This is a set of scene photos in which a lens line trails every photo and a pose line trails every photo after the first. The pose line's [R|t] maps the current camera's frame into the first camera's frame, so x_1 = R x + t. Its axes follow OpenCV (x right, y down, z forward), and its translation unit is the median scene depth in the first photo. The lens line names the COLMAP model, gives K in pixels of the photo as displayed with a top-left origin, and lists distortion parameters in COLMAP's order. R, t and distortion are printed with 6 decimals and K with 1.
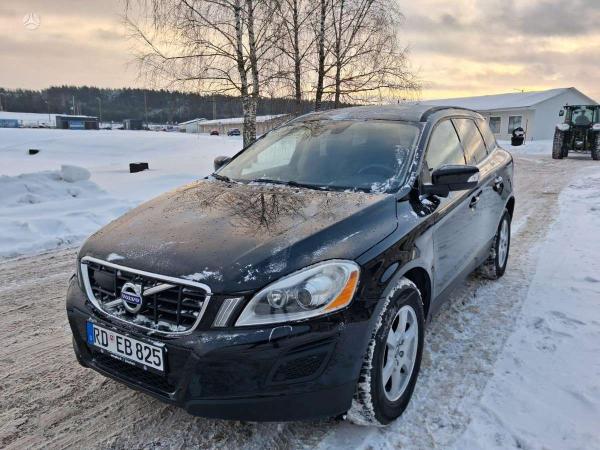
lens RADIAL K [[466.9, 0, 308.6], [0, 466.9, 218.3], [0, 0, 1]] dist [0.015203, -0.014545]
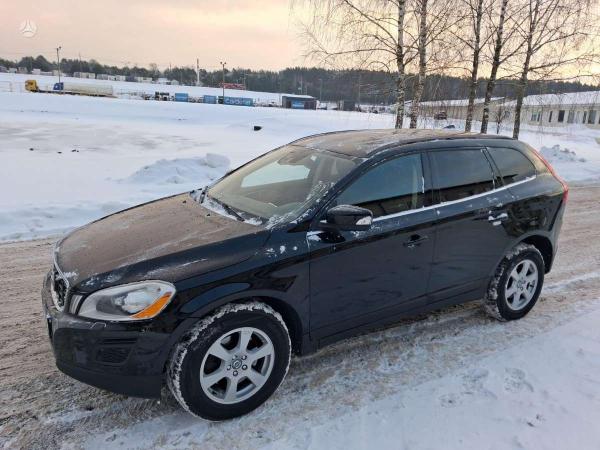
lens RADIAL K [[466.9, 0, 311.9], [0, 466.9, 222.1], [0, 0, 1]] dist [0.015203, -0.014545]
pose [[0.907031, 0.127382, -0.401333, 0.271408], [-0.108968, 0.991683, 0.068486, -0.058649], [0.406719, -0.018387, 0.913368, 0.003629]]
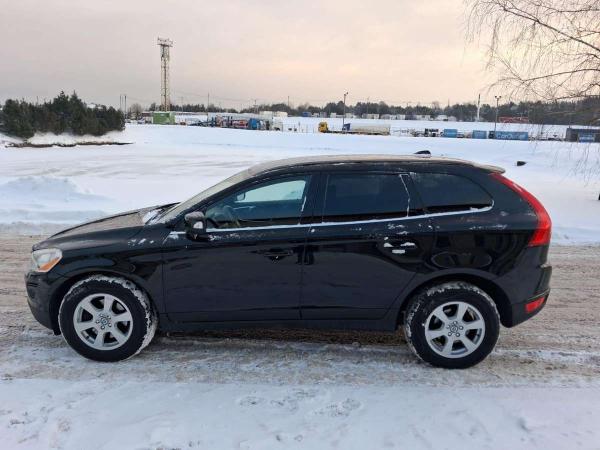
lens RADIAL K [[466.9, 0, 301.5], [0, 466.9, 228.3], [0, 0, 1]] dist [0.015203, -0.014545]
pose [[0.525546, 0.168799, -0.833851, 0.627844], [-0.170705, 0.981109, 0.091019, -0.098504], [0.833463, 0.094508, 0.544433, 0.228727]]
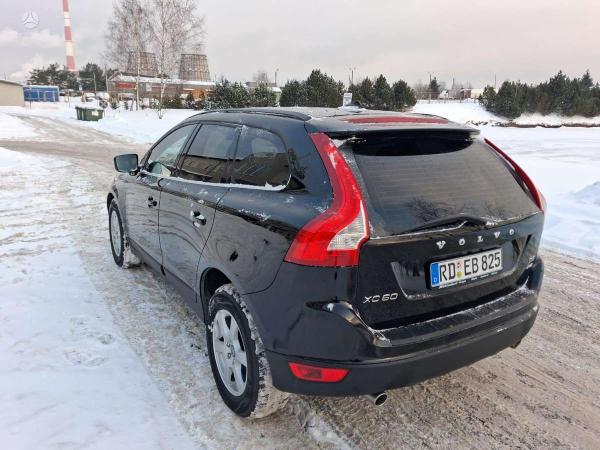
lens RADIAL K [[466.9, 0, 305.5], [0, 466.9, 223.7], [0, 0, 1]] dist [0.015203, -0.014545]
pose [[-0.414982, 0.205198, -0.886388, 0.577748], [-0.192576, 0.932352, 0.305997, -0.190299], [0.889216, 0.297680, -0.347393, 0.844714]]
